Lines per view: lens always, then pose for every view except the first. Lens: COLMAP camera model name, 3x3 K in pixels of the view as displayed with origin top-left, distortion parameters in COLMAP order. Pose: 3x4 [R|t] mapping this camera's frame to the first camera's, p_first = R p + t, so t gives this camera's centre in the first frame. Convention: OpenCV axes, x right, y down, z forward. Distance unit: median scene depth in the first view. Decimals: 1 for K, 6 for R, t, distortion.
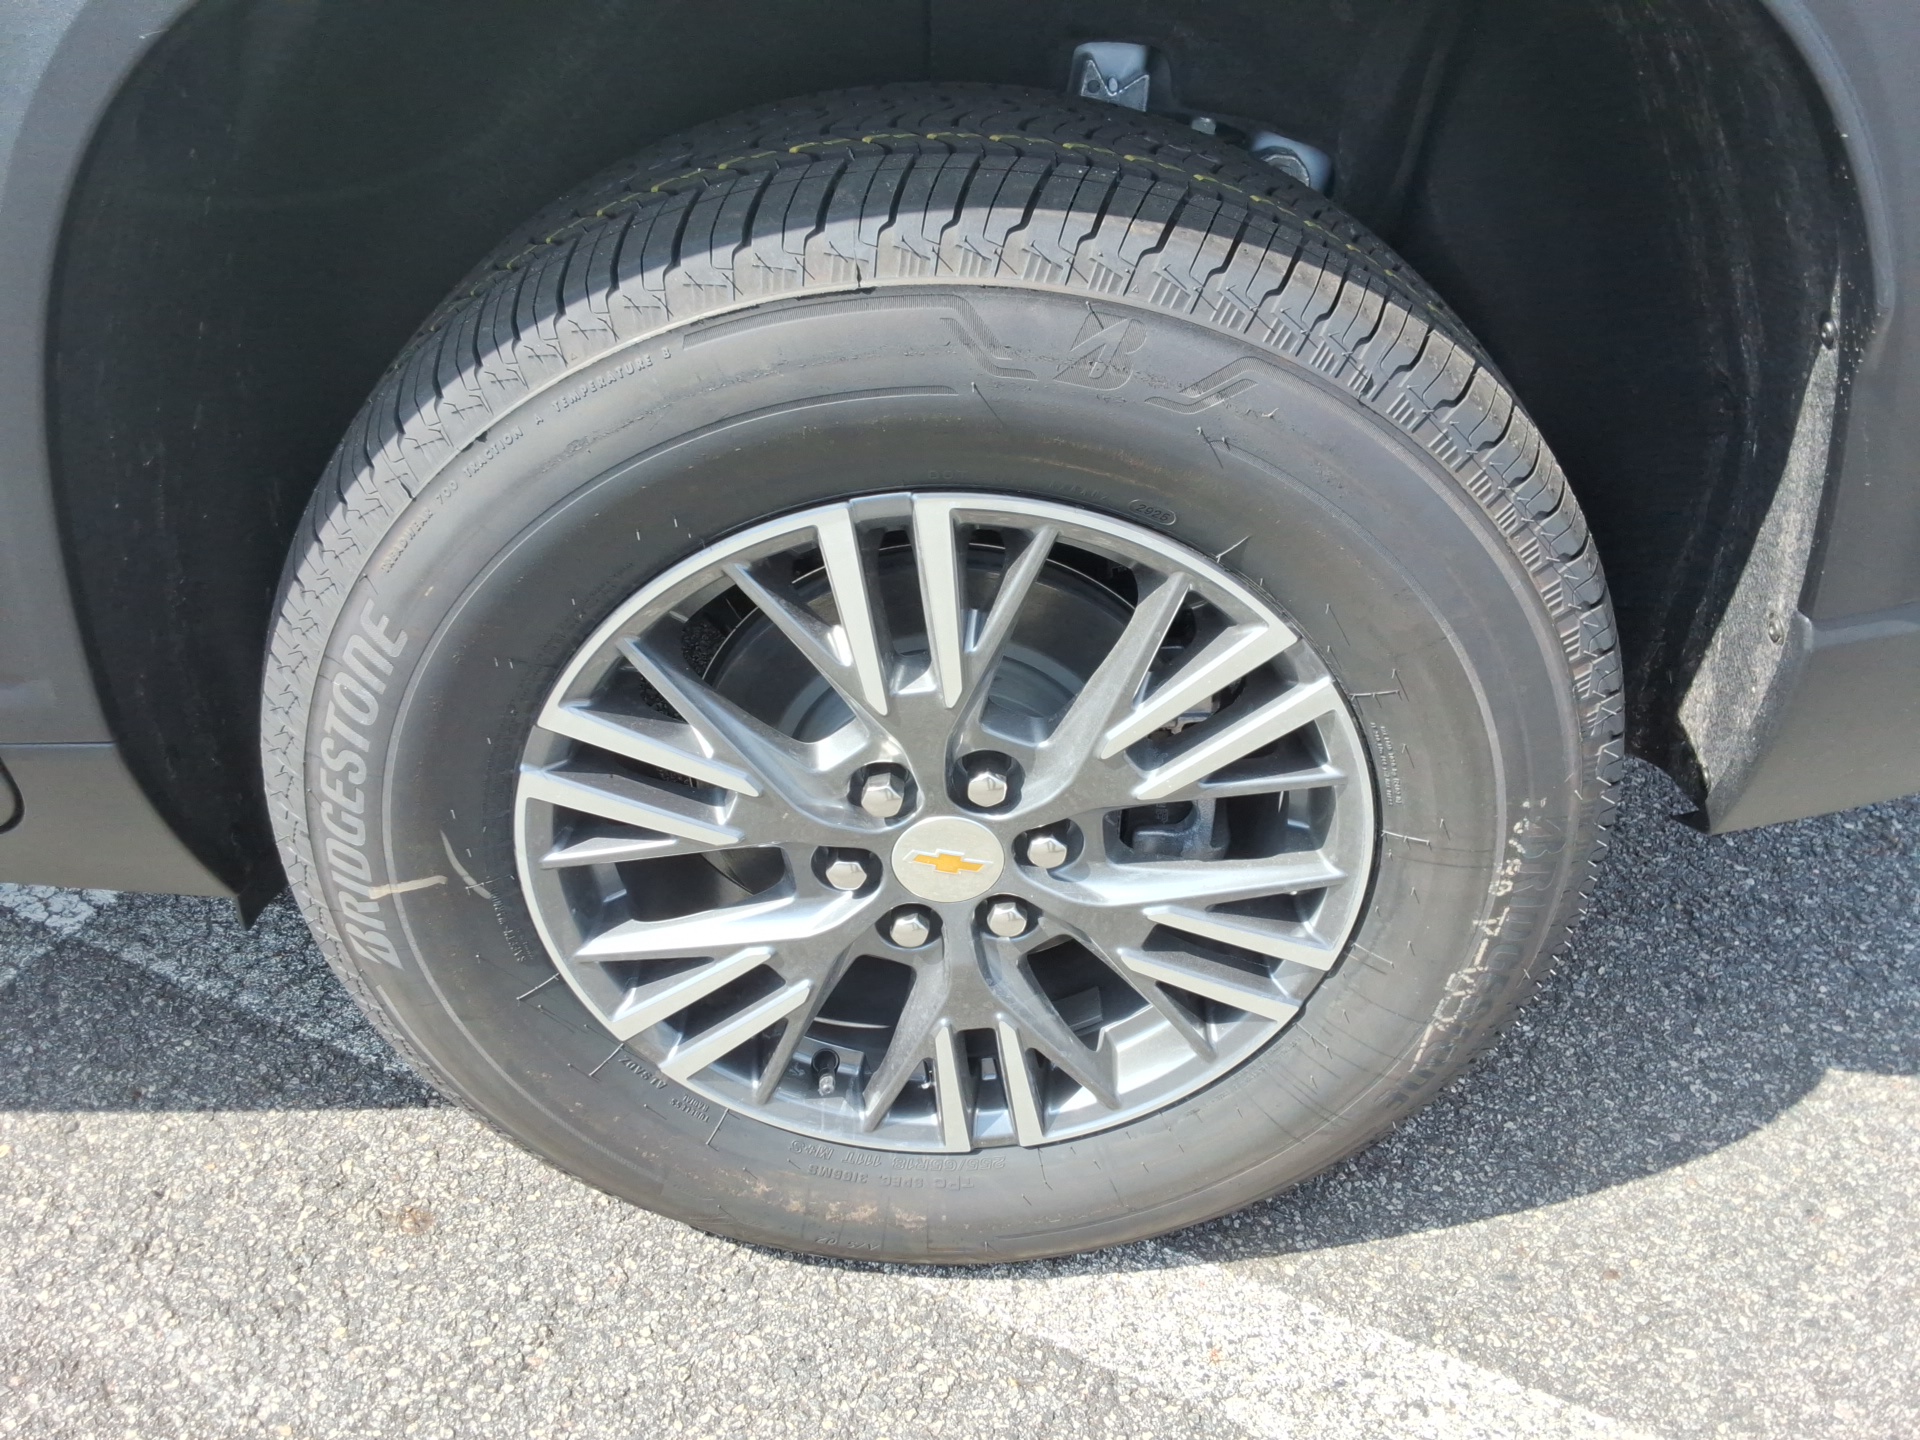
lens RADIAL K [[1548.1, 0, 954.8], [0, 1548.1, 732.3], [0, 0, 1]] dist [0.118398, -0.187852]
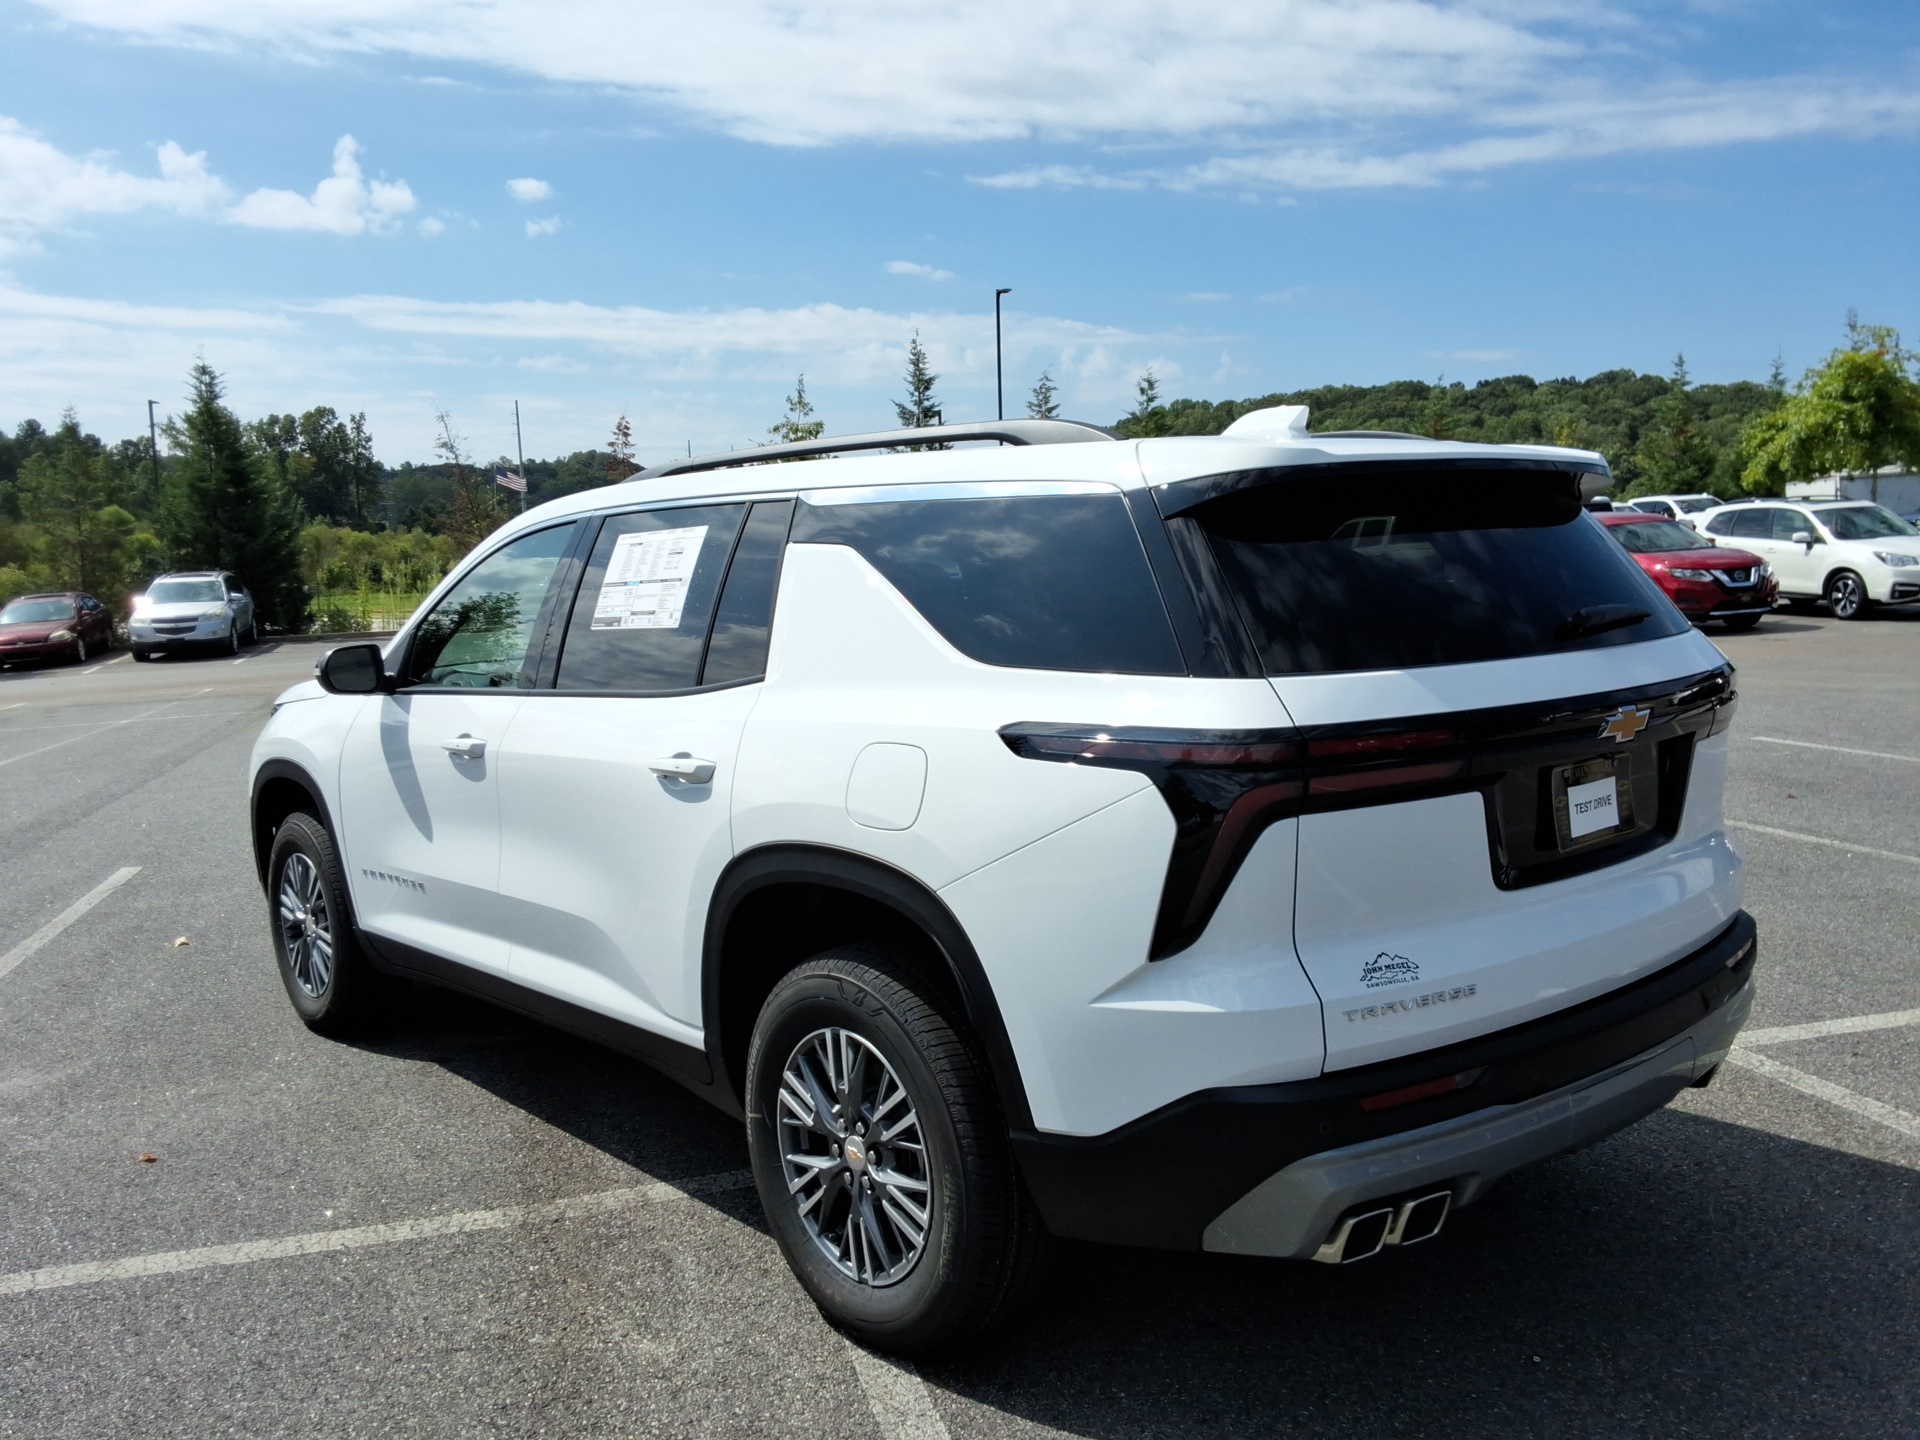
lens RADIAL K [[1548.1, 0, 968.3], [0, 1548.1, 738.2], [0, 0, 1]] dist [0.118398, -0.187852]
pose [[0.648907, 0.052758, -0.759036, 2.573800], [-0.420657, 0.856141, -0.300116, 0.218314], [0.634009, 0.514042, 0.577749, -1.191515]]
